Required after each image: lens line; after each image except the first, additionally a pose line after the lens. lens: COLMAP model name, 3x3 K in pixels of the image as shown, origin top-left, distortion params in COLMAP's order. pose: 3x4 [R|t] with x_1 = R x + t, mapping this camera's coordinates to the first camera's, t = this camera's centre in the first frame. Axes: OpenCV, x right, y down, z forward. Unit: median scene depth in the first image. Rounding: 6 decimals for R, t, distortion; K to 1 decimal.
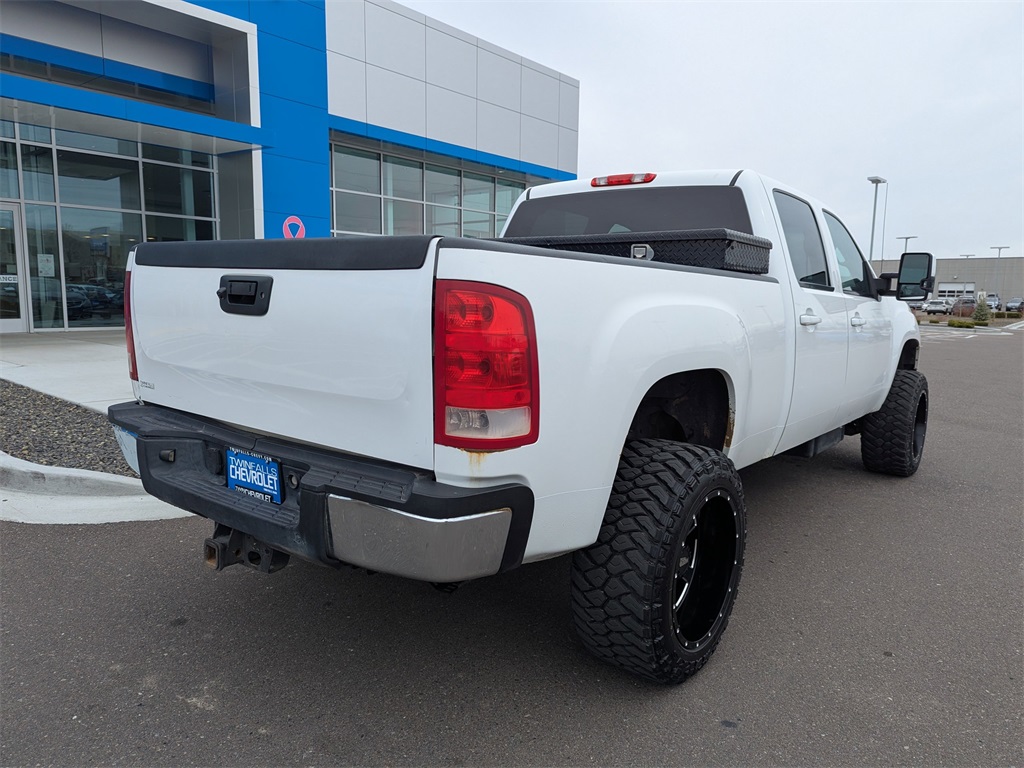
lens RADIAL K [[719.6, 0, 509.6], [0, 719.6, 385.9], [0, 0, 1]] dist [0.056606, -0.044779]
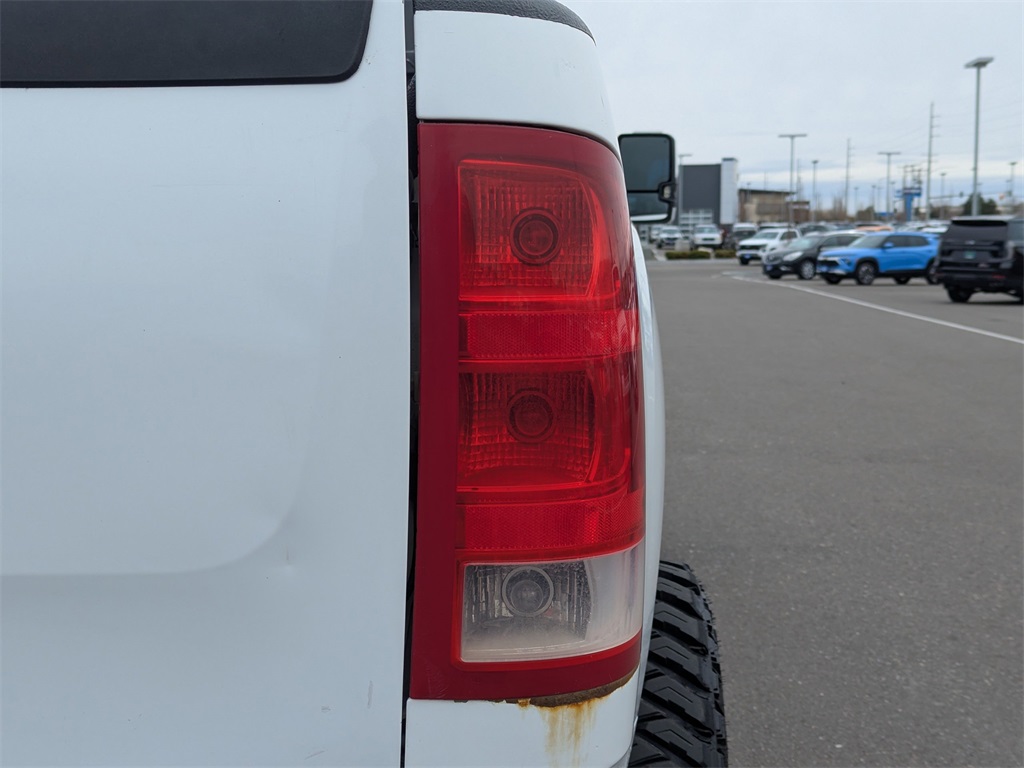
lens RADIAL K [[1461.8, 0, 512.0], [0, 1461.8, 384.0], [0, 0, 1]] dist [0.021999, 0.016590]
pose [[0.809941, -0.079370, 0.581115, -0.308573], [0.091671, 0.995755, 0.008235, -0.035107], [-0.579302, 0.046602, 0.813779, 0.390079]]
